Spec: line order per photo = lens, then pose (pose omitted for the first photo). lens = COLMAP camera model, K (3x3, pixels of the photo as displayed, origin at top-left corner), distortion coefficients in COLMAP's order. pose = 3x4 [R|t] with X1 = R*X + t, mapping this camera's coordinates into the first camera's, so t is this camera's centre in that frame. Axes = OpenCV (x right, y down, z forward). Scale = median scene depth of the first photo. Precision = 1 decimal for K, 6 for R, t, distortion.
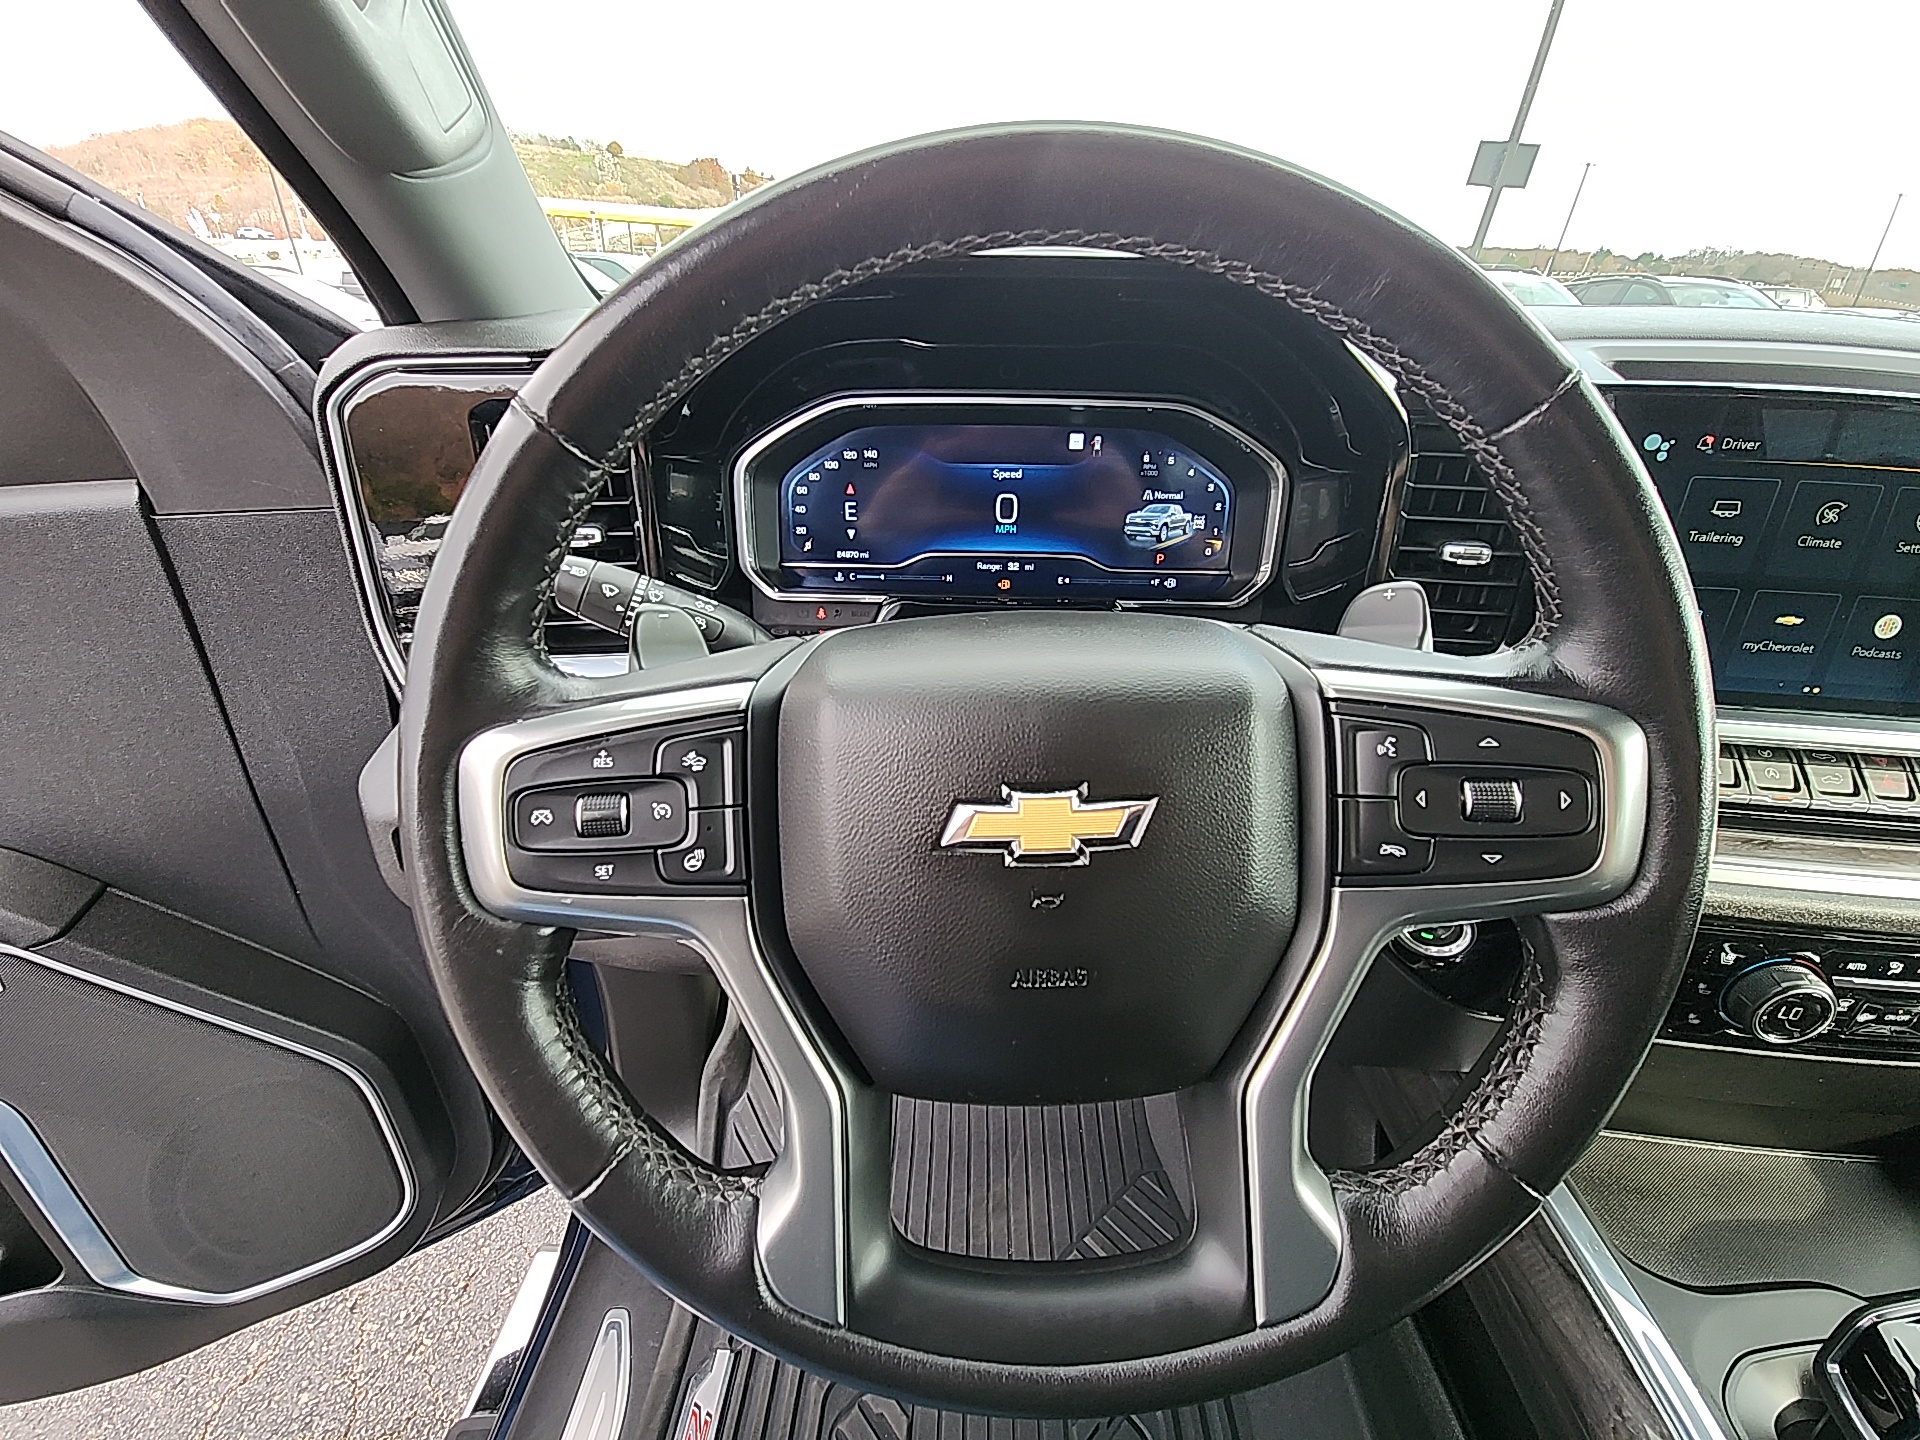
lens RADIAL K [[768.3, 0, 954.8], [0, 768.3, 710.0], [0, 0, 1]] dist [0.000469, -0.000281]
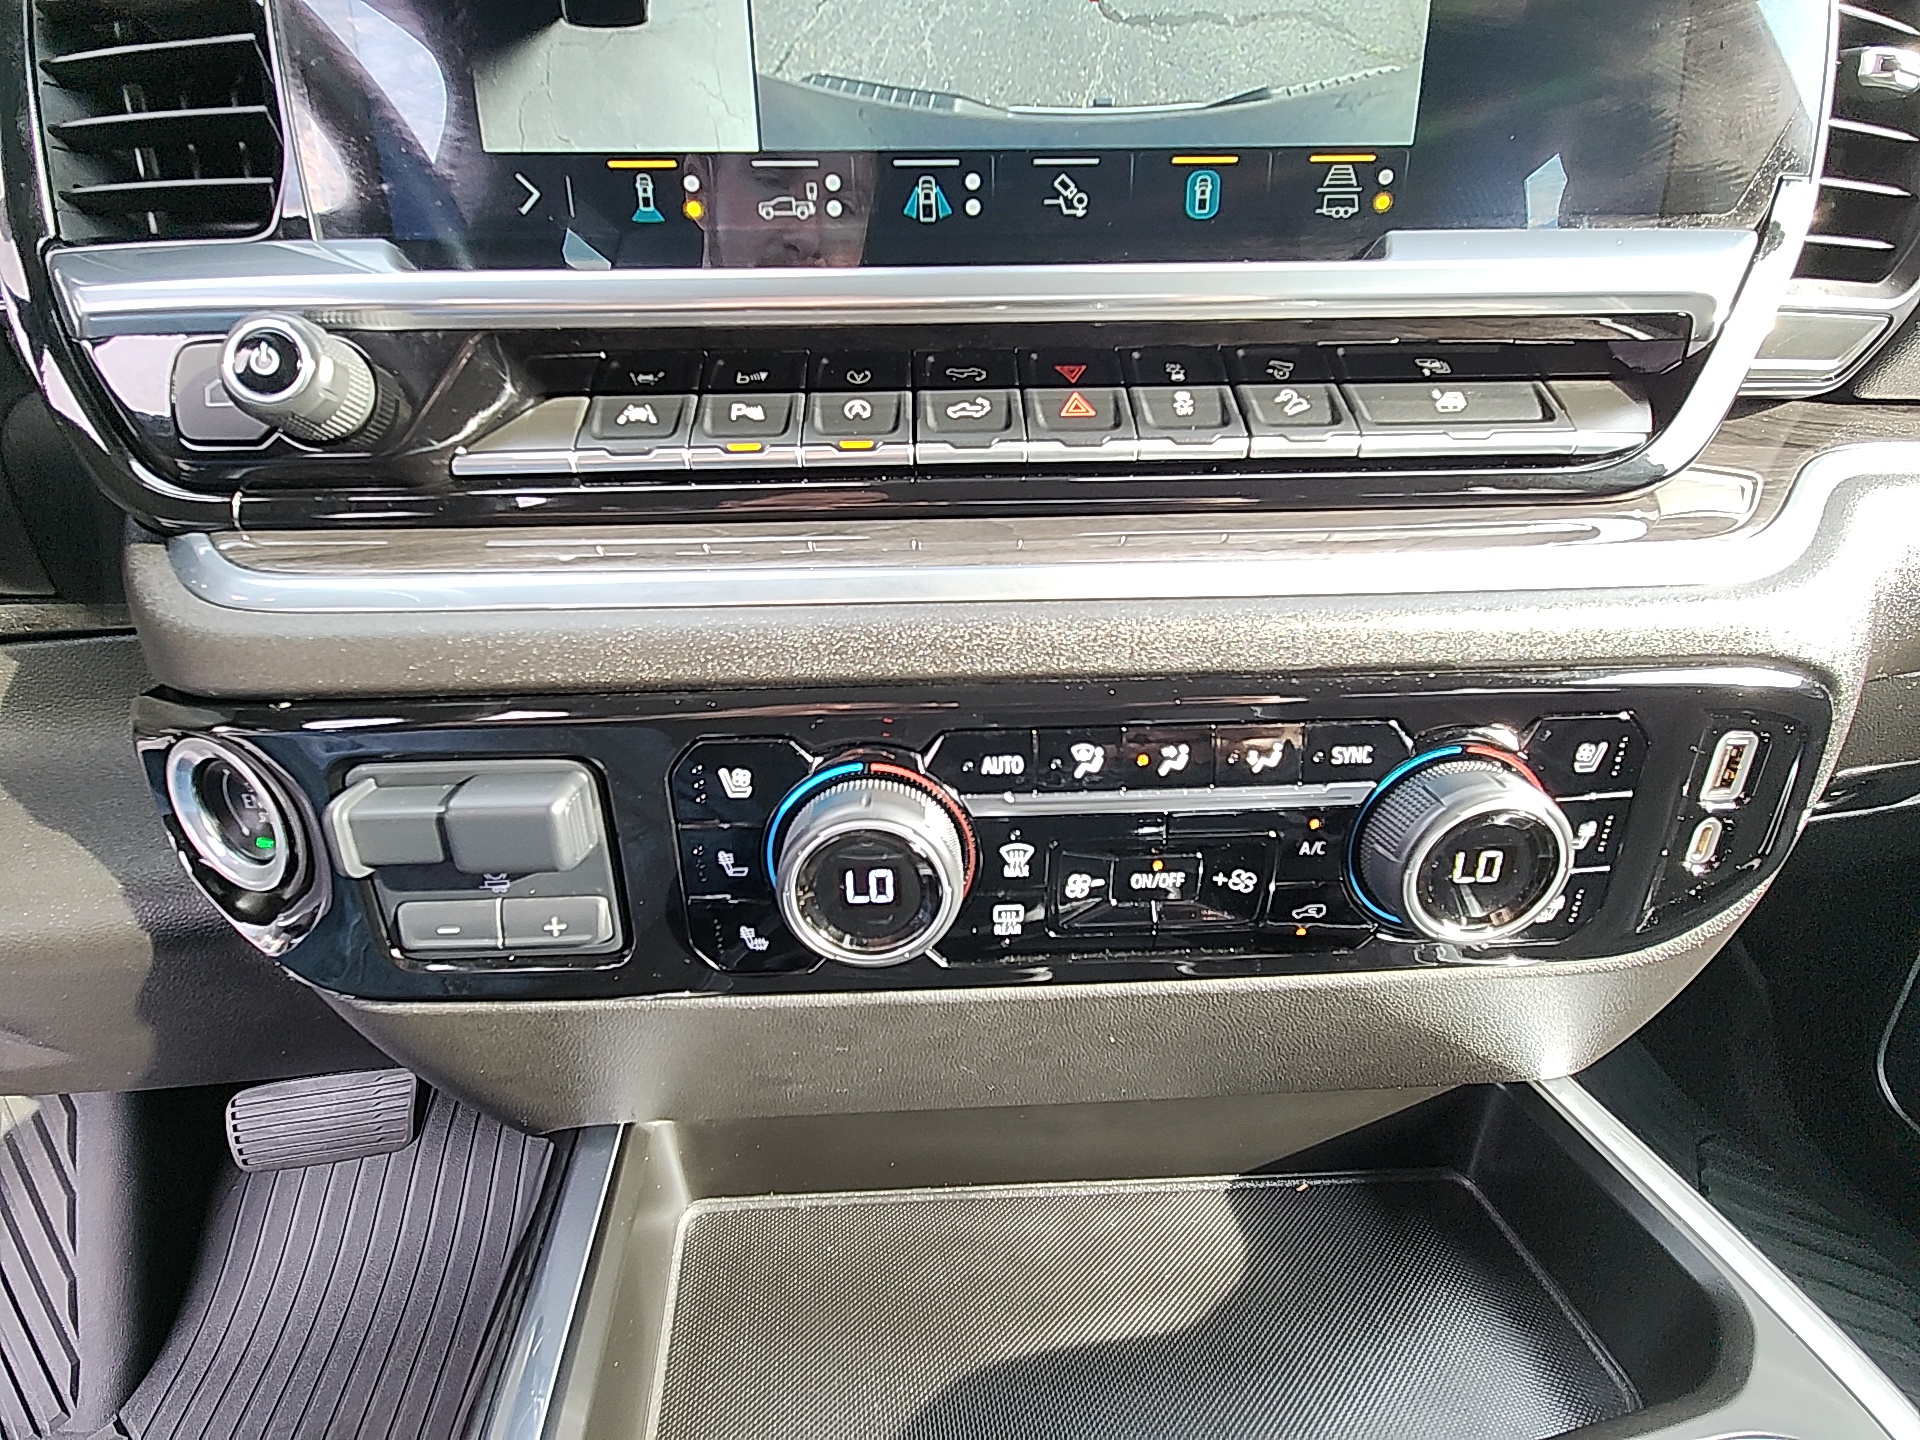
lens RADIAL K [[758.8, 0, 960.3], [0, 758.8, 721.7], [0, 0, 1]] dist [0.001759, -0.000072]
pose [[0.982741, -0.086892, 0.163309, 1.139469], [0.102154, 0.990913, -0.087495, 0.365097], [-0.154223, 0.102668, 0.982687, 0.590155]]
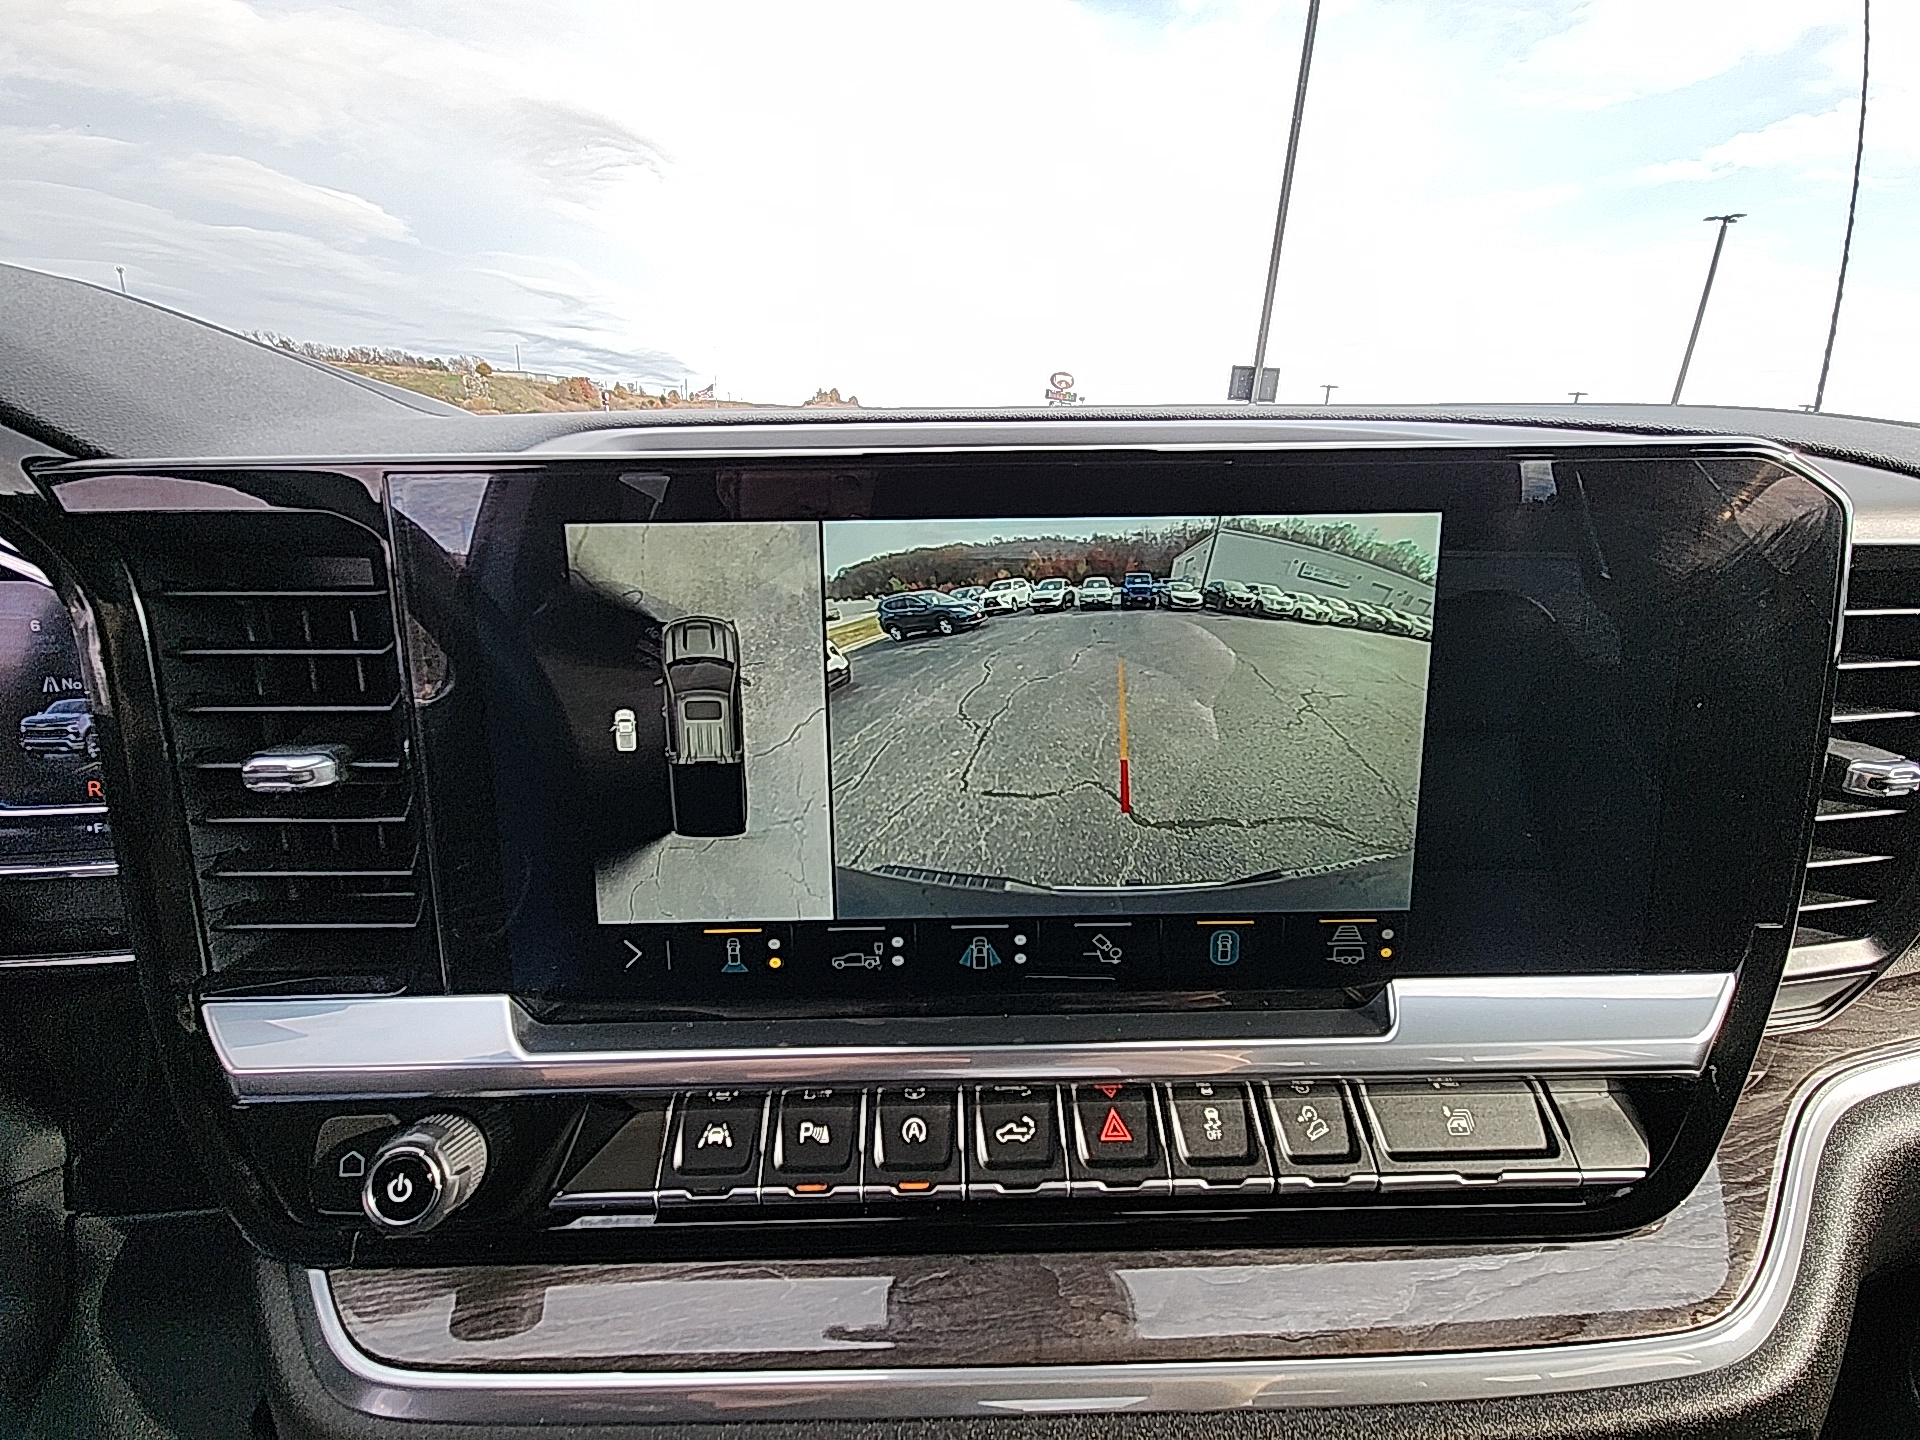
lens RADIAL K [[771.1, 0, 954.2], [0, 771.1, 703.6], [0, 0, 1]] dist [0.002279, -0.000630]
pose [[0.986410, -0.058108, 0.153684, 1.132744], [0.091094, 0.971863, -0.217218, -0.098352], [-0.136738, 0.228266, 0.963949, 0.449172]]
